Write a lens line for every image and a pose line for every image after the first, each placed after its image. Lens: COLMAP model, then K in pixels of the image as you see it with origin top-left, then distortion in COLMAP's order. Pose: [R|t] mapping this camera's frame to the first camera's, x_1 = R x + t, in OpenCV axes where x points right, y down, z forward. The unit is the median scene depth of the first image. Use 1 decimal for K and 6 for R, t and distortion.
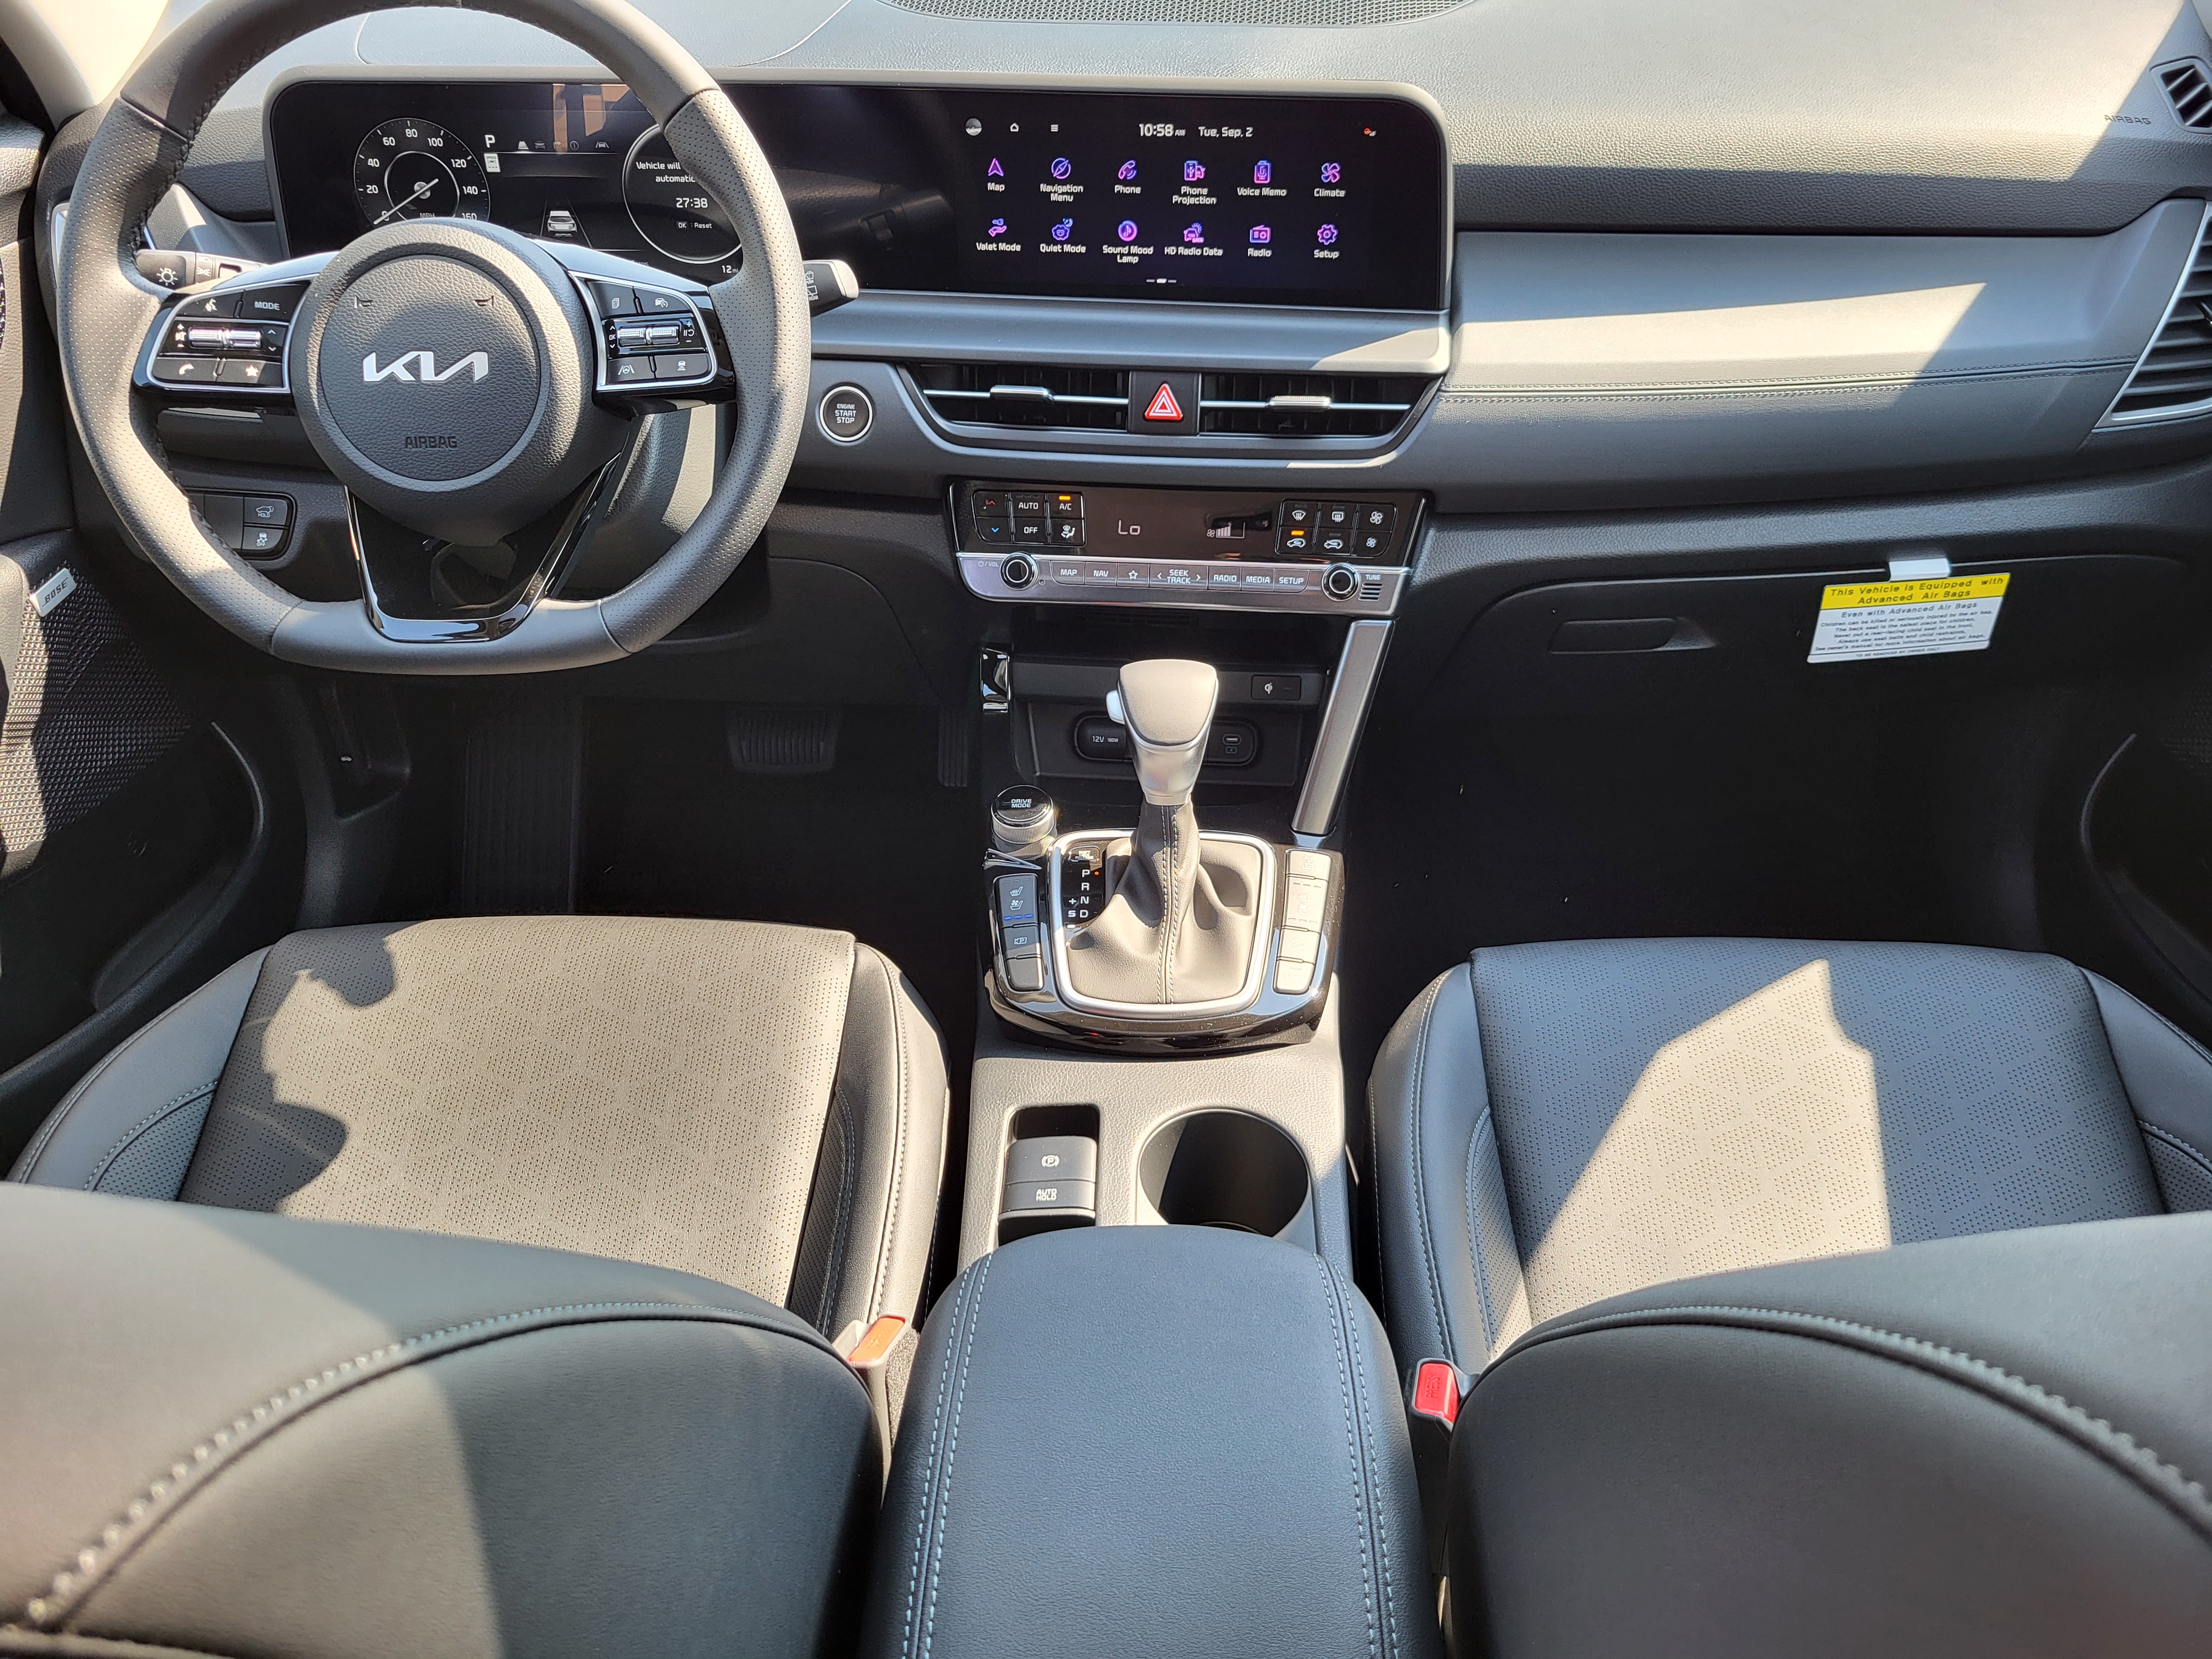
lens RADIAL K [[1685.1, 0, 1134.8], [0, 1685.1, 819.3], [0, 0, 1]] dist [0.034217, 0.001065]
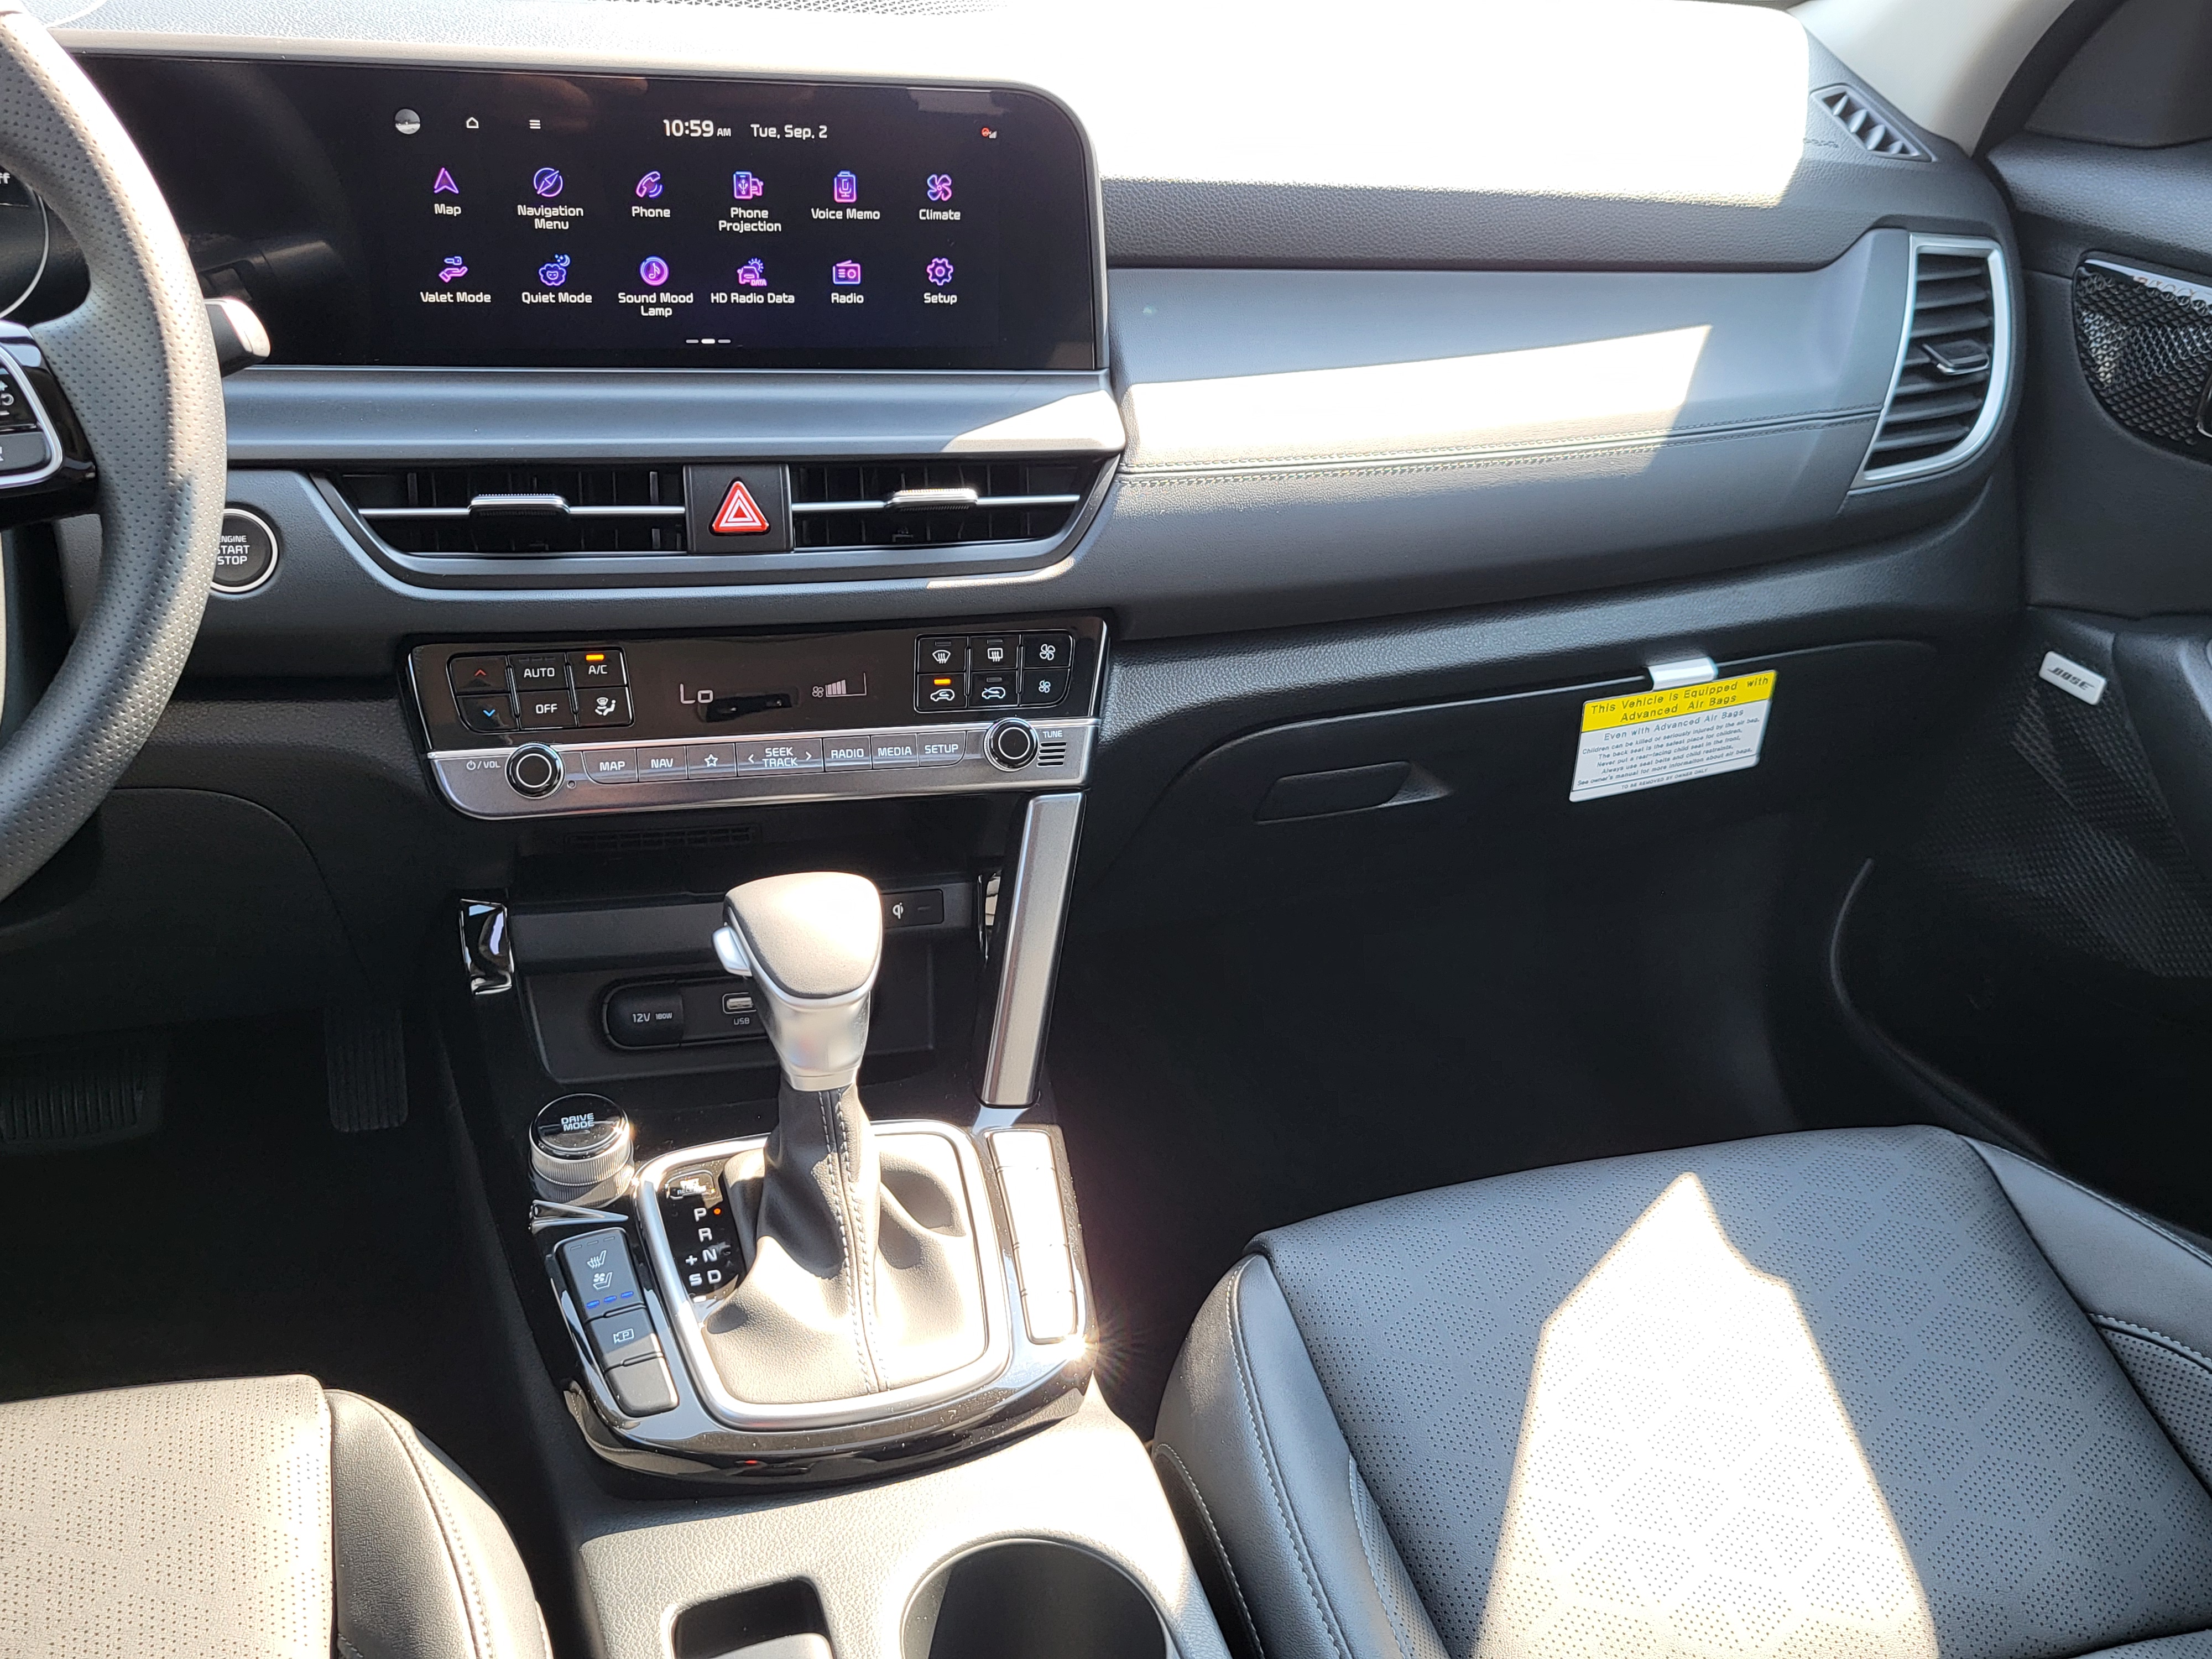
lens RADIAL K [[2098.6, 0, 1126.4], [0, 2098.6, 841.6], [0, 0, 1]] dist [0.030104, 0.014722]
pose [[0.939220, -0.099999, 0.328429, -0.128510], [0.142304, 0.983984, -0.107350, 0.001148], [-0.312434, 0.147562, 0.938408, 0.166596]]
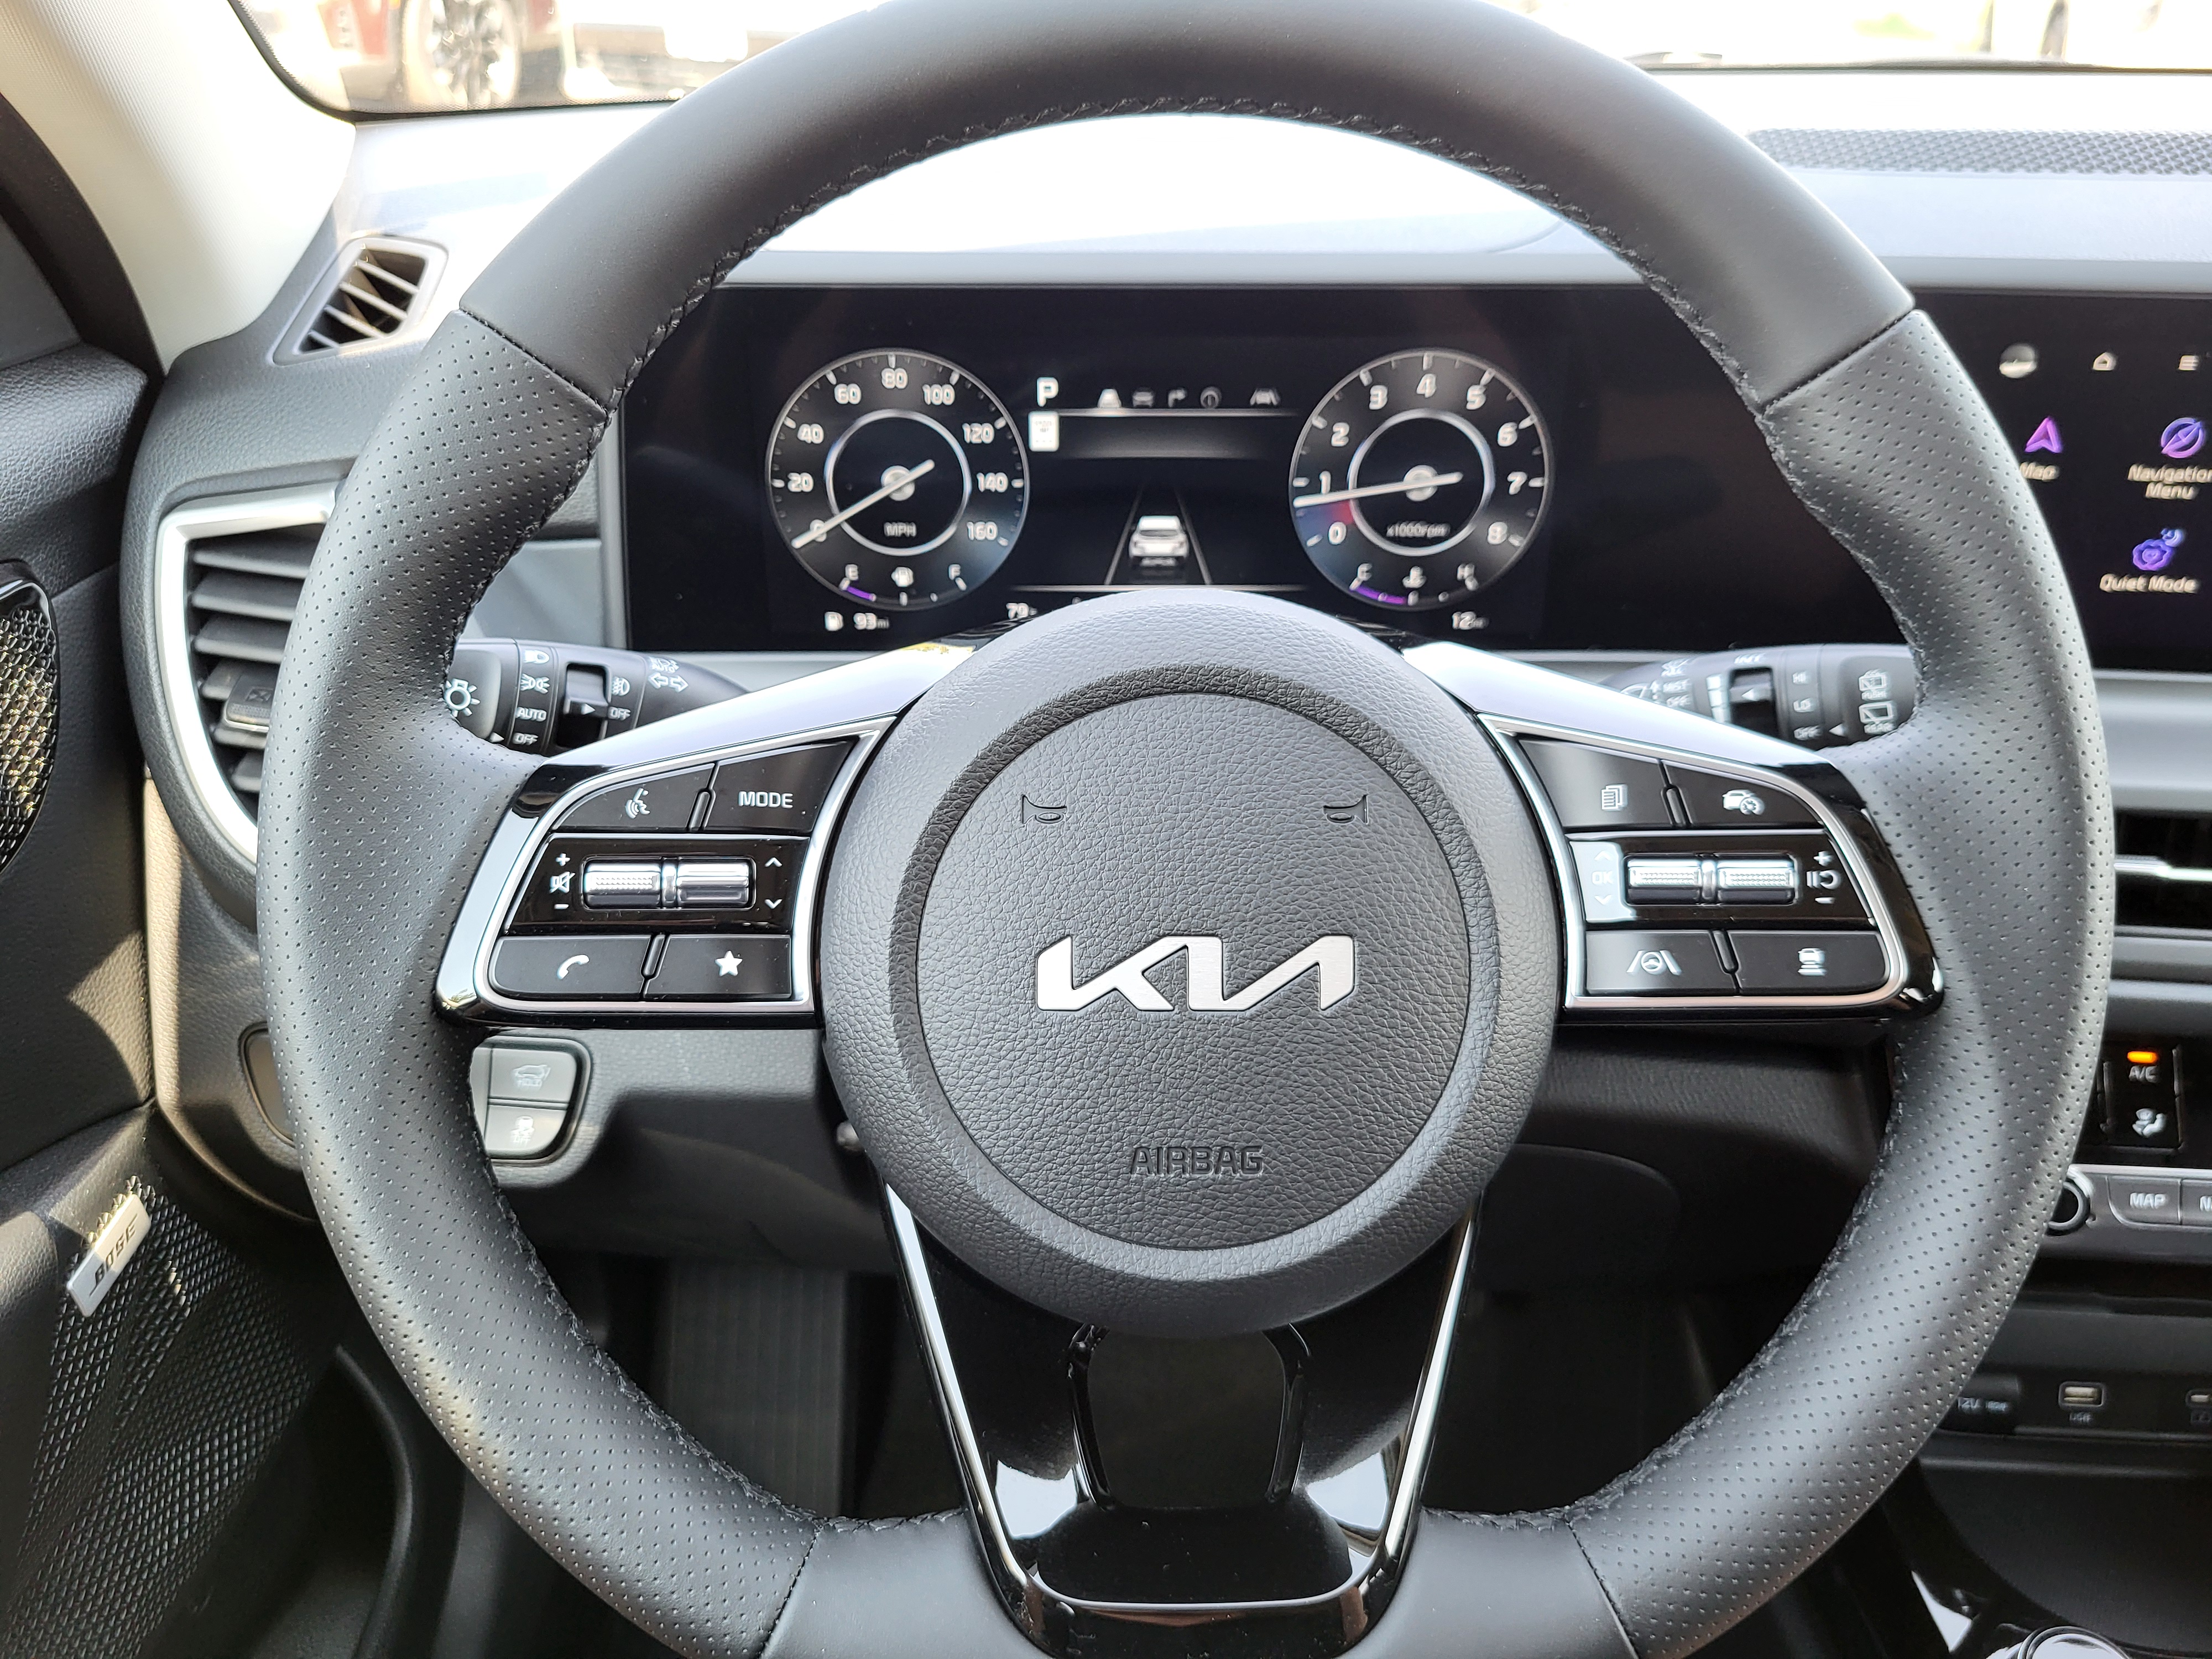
lens RADIAL K [[1814.7, 0, 1140.2], [0, 1814.7, 832.6], [0, 0, 1]] dist [0.004277, 0.002208]
pose [[0.999345, -0.009502, 0.034928, -0.370765], [0.012747, 0.995502, -0.093881, -0.215633], [-0.033878, 0.094265, 0.994971, 0.471089]]
